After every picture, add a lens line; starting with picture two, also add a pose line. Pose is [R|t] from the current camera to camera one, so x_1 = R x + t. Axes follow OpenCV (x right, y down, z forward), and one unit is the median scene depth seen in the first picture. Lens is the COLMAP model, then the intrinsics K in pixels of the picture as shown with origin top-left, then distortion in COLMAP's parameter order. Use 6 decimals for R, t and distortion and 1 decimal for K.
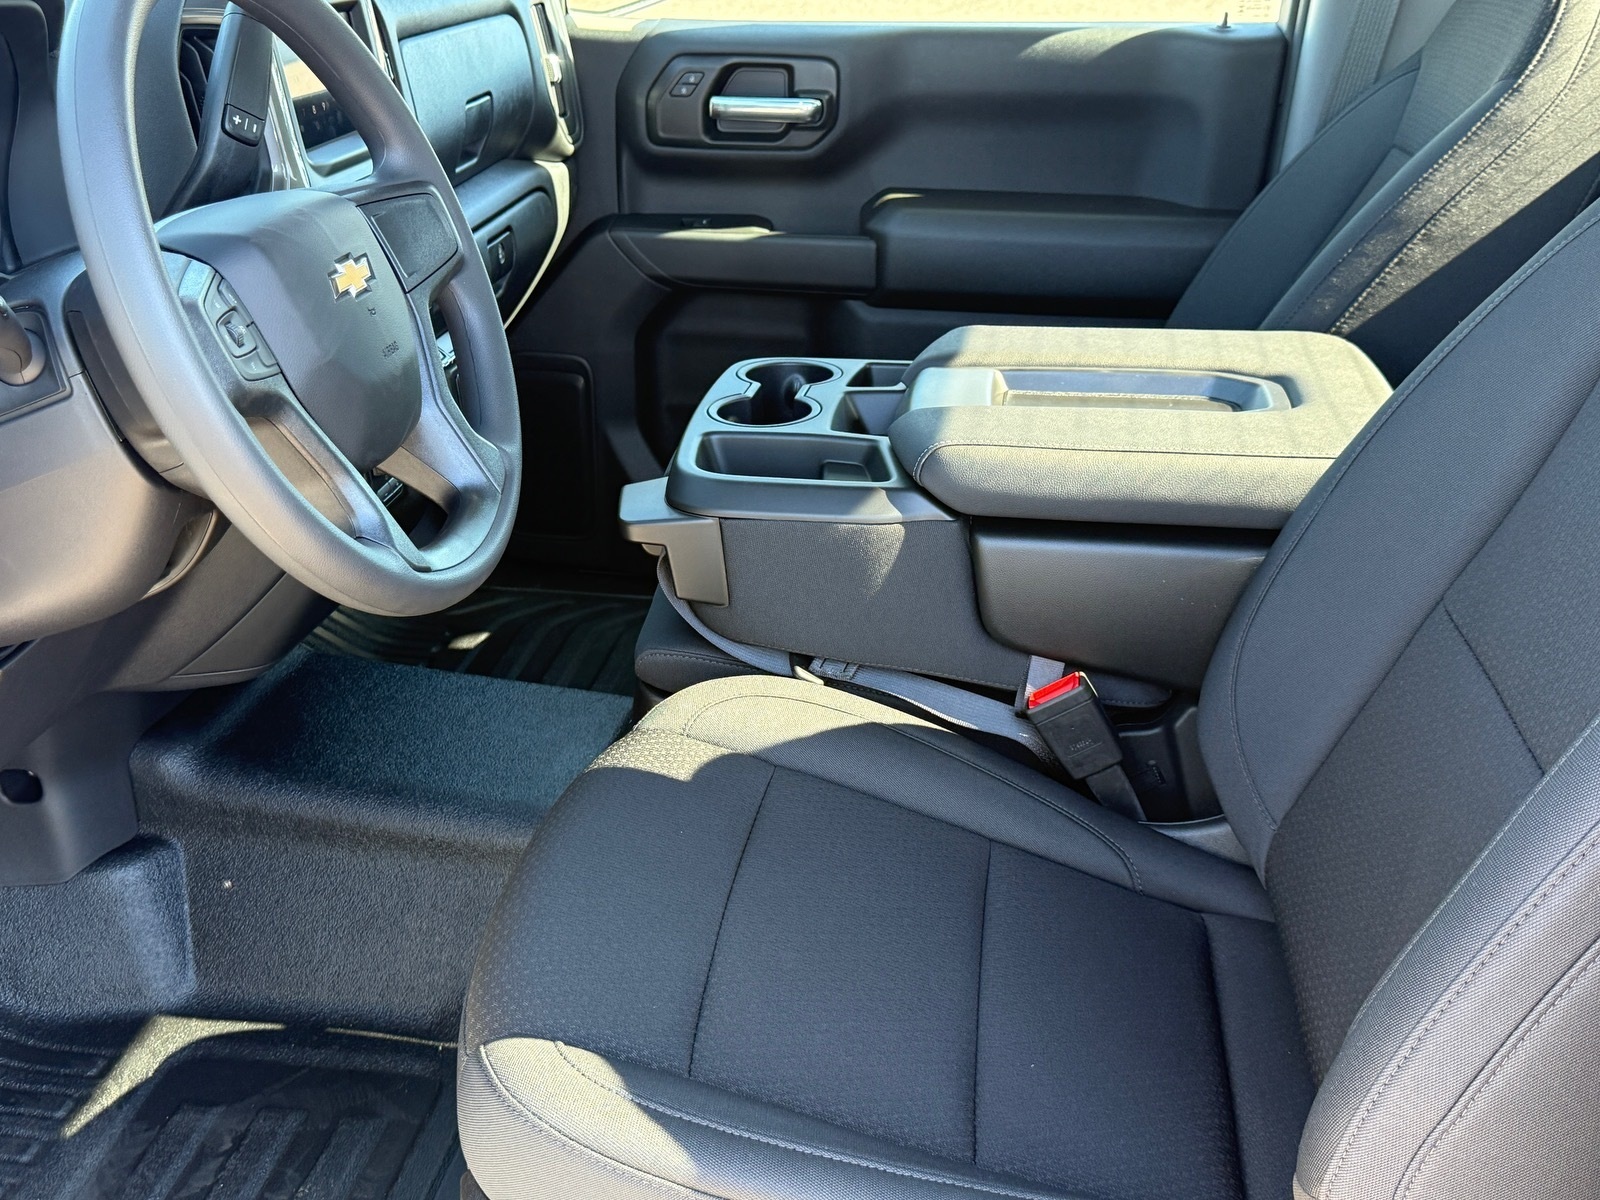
lens RADIAL K [[1657.1, 0, 800.0], [0, 1657.1, 600.0], [0, 0, 1]] dist [0.205606, -0.528994]
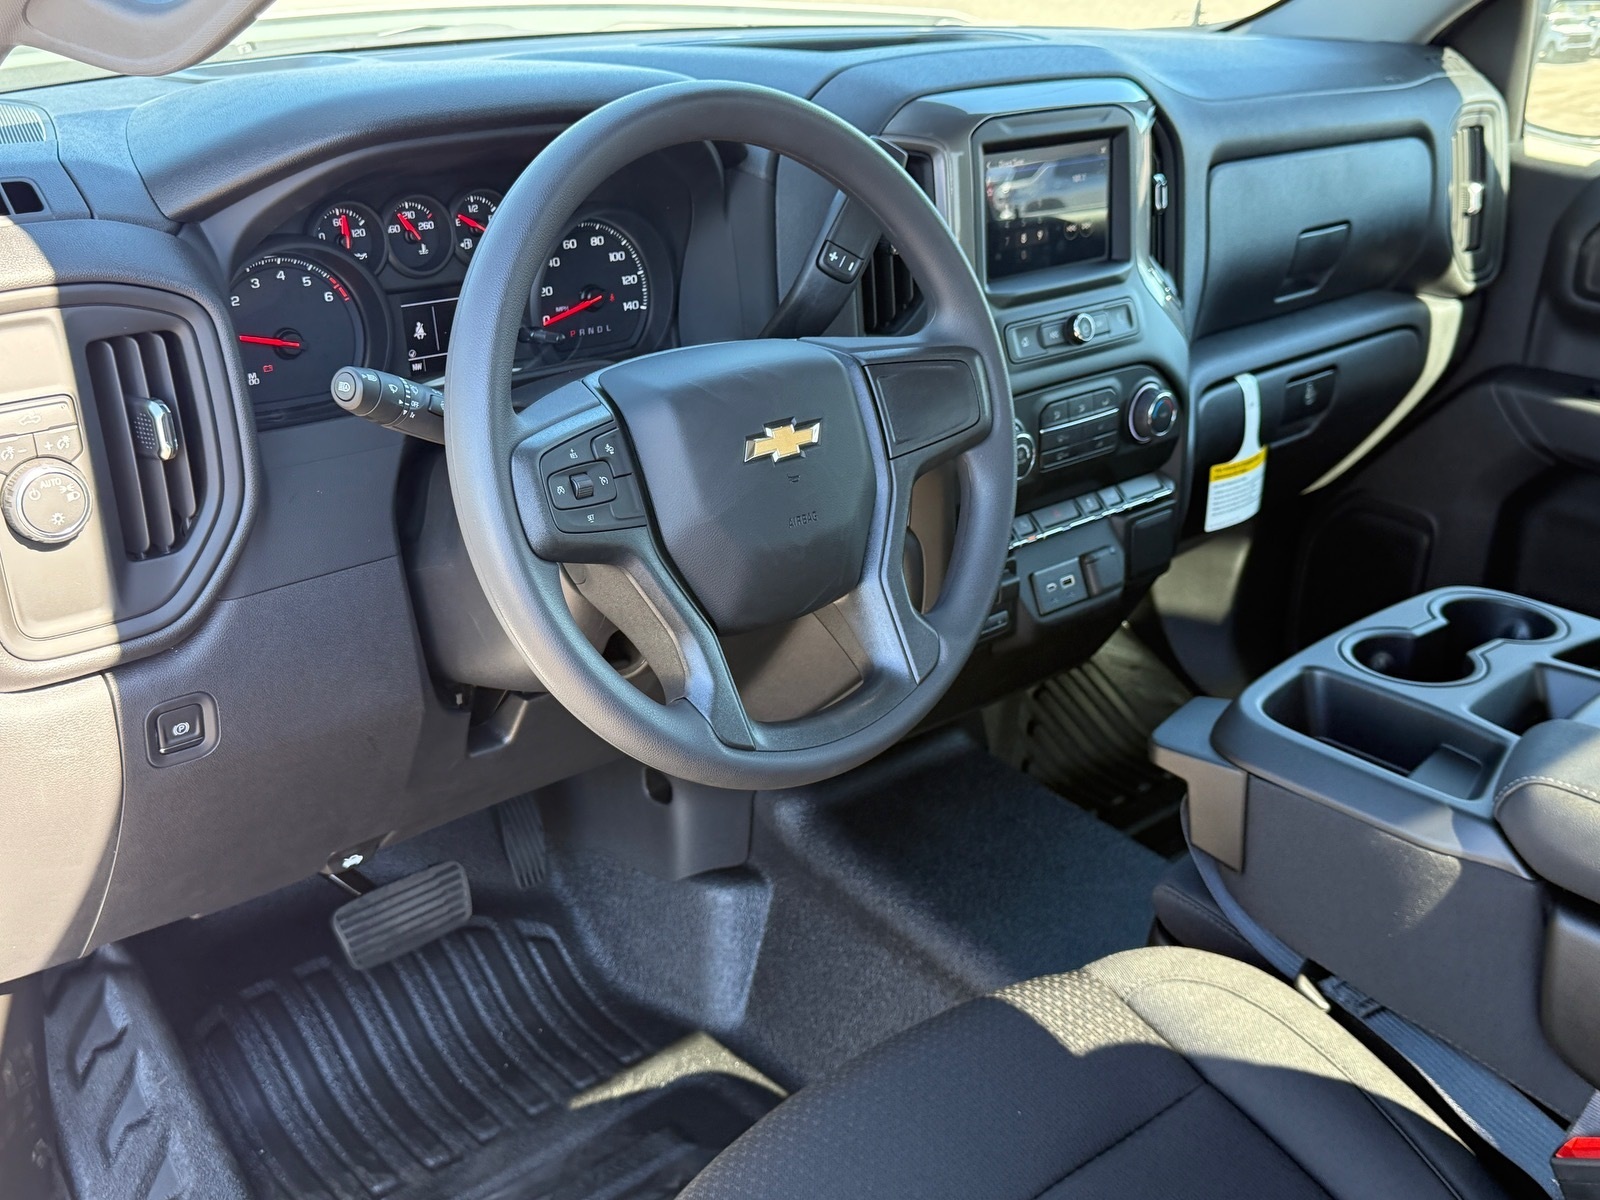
lens RADIAL K [[1657.1, 0, 800.0], [0, 1657.1, 600.0], [0, 0, 1]] dist [0.205606, -0.528994]
pose [[0.763062, 0.269436, -0.587486, 0.226207], [-0.278064, 0.957397, 0.077921, -0.121340], [0.583452, 0.103900, 0.805474, 0.153780]]
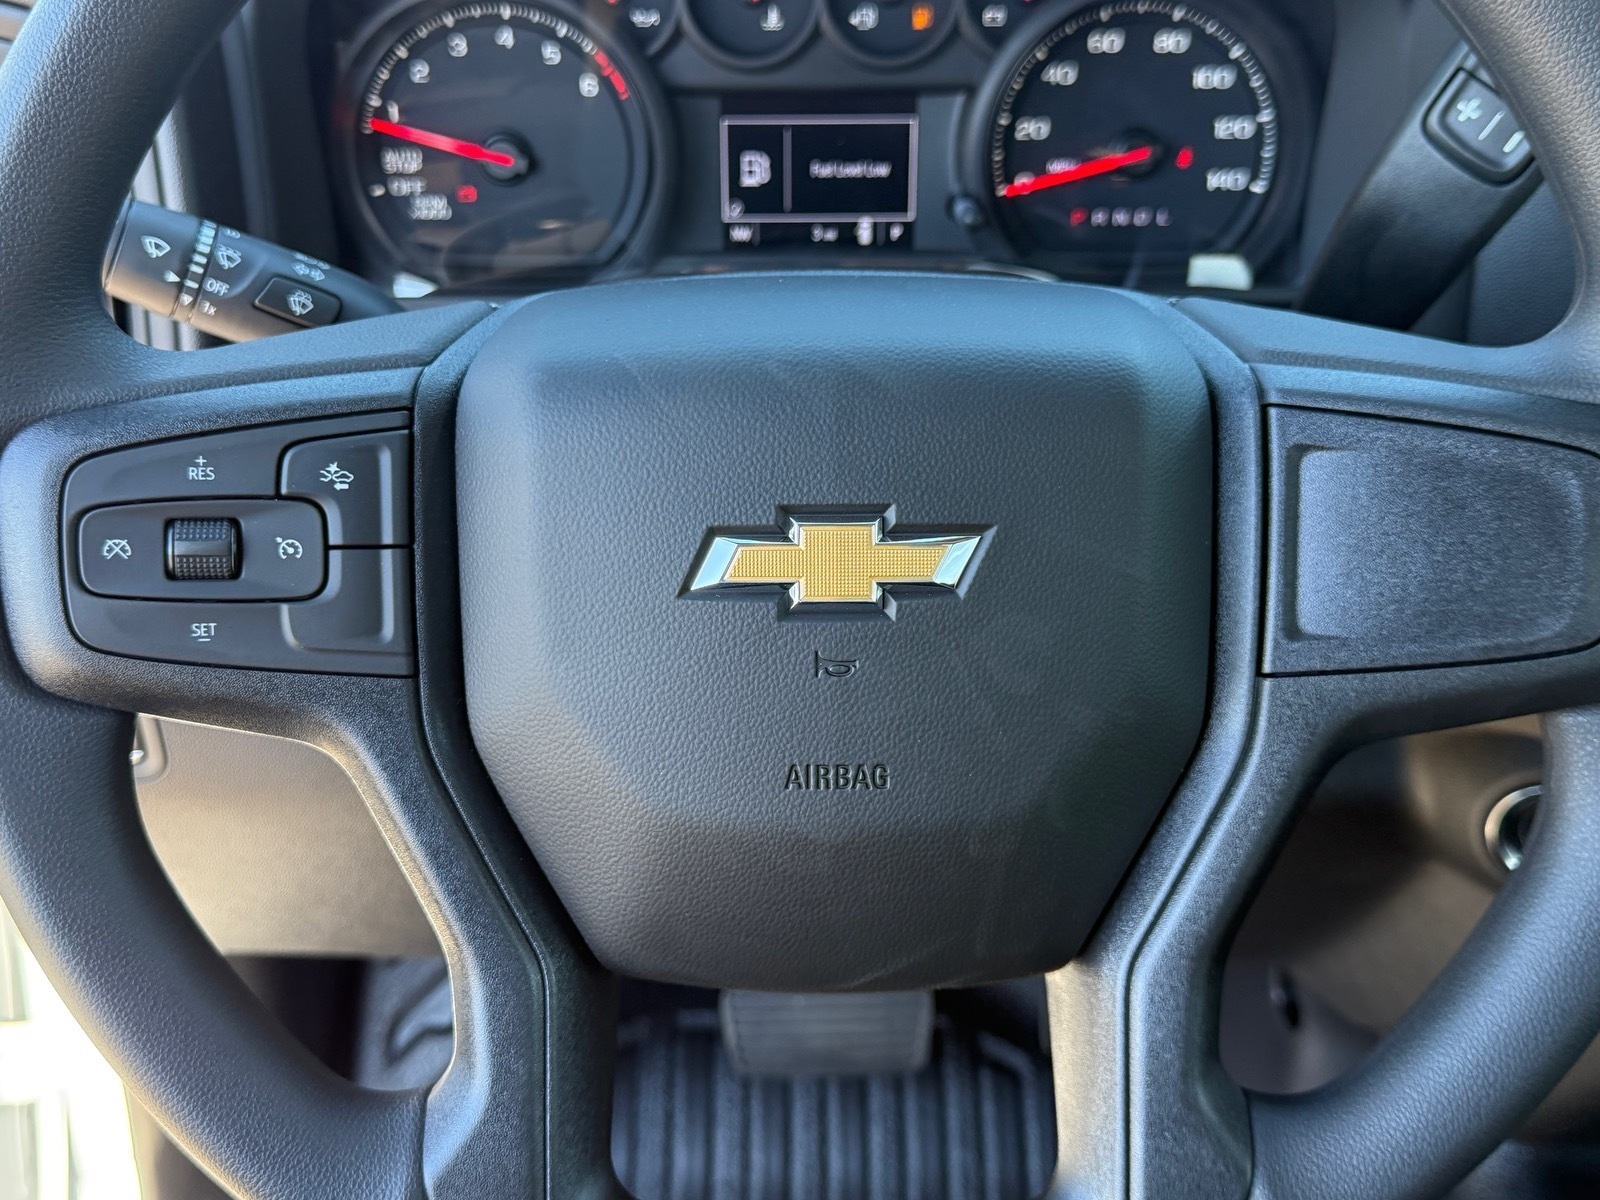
lens RADIAL K [[1657.1, 0, 800.0], [0, 1657.1, 600.0], [0, 0, 1]] dist [0.205606, -0.528994]
pose [[0.115684, 0.462116, -0.879242, 0.033312], [-0.382323, 0.837702, 0.389980, -0.214310], [0.916759, 0.291040, 0.273586, 0.598837]]
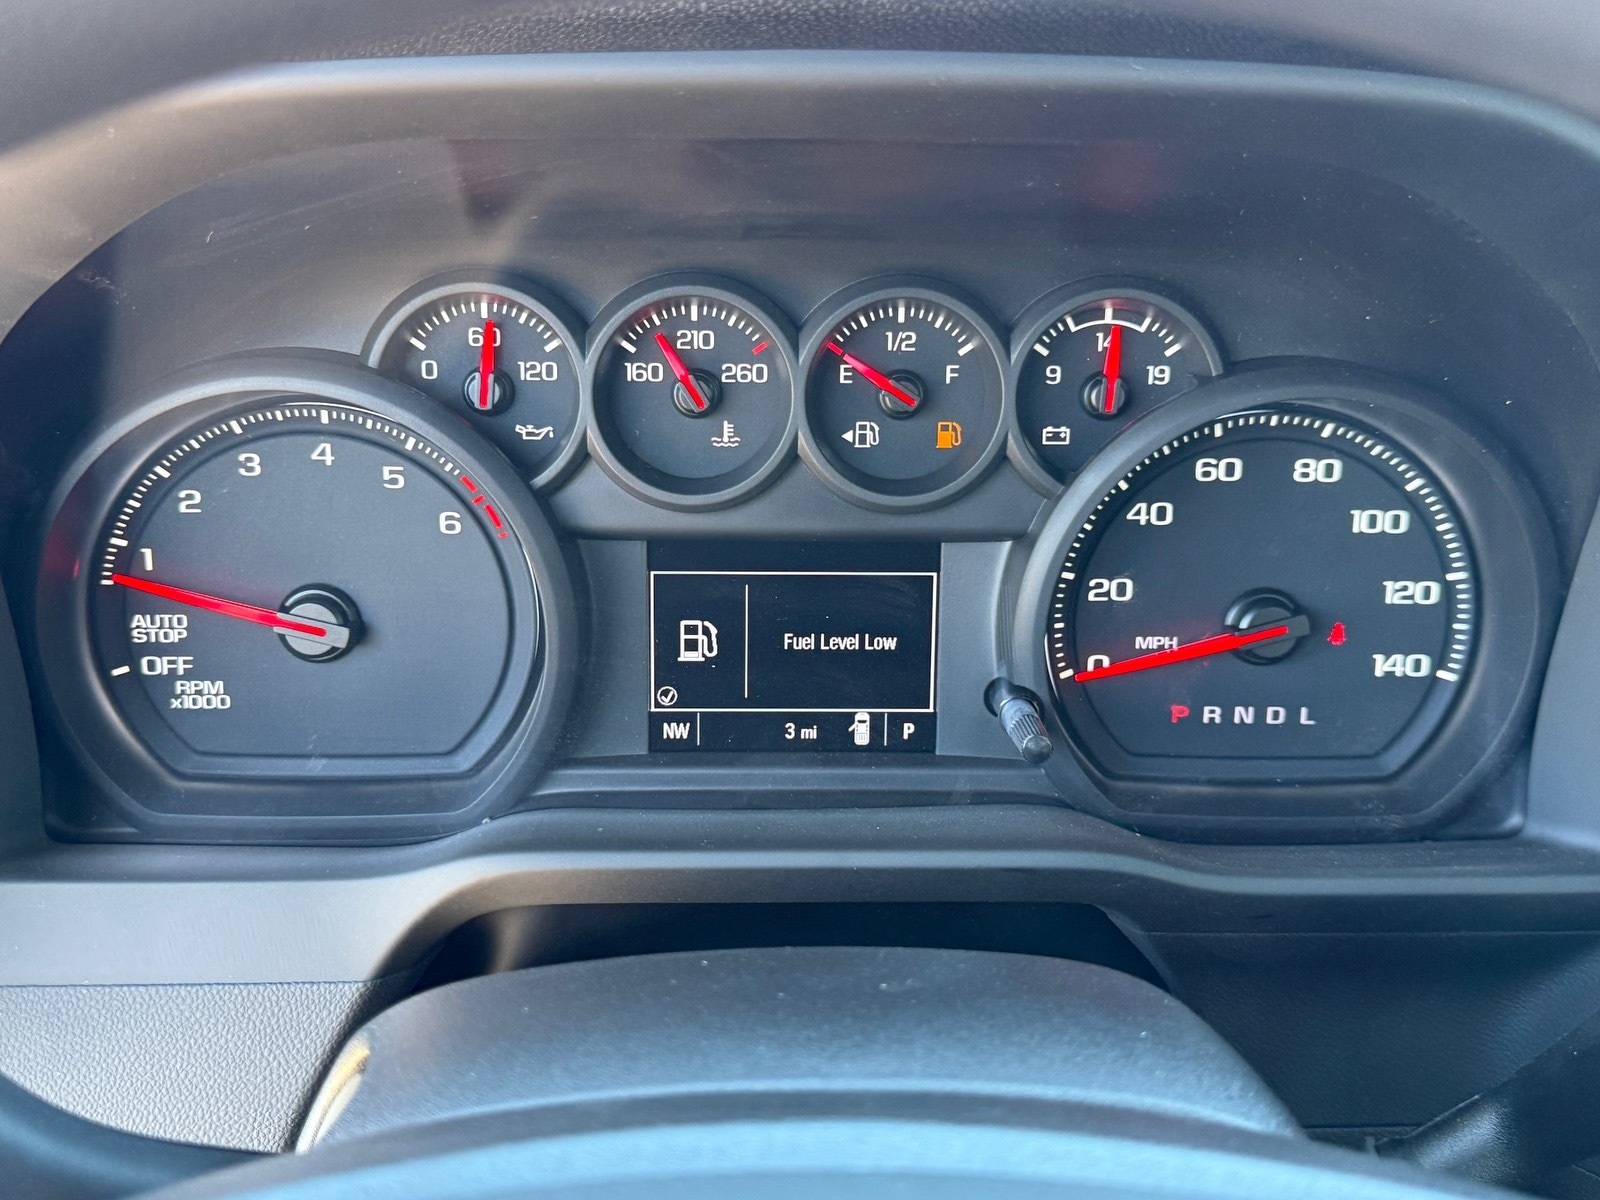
lens RADIAL K [[1657.1, 0, 800.0], [0, 1657.1, 600.0], [0, 0, 1]] dist [0.205606, -0.528994]
pose [[0.140475, 0.326952, -0.934542, -0.137278], [-0.396776, 0.883381, 0.249412, -0.218996], [0.907103, 0.335767, 0.253820, 0.615720]]
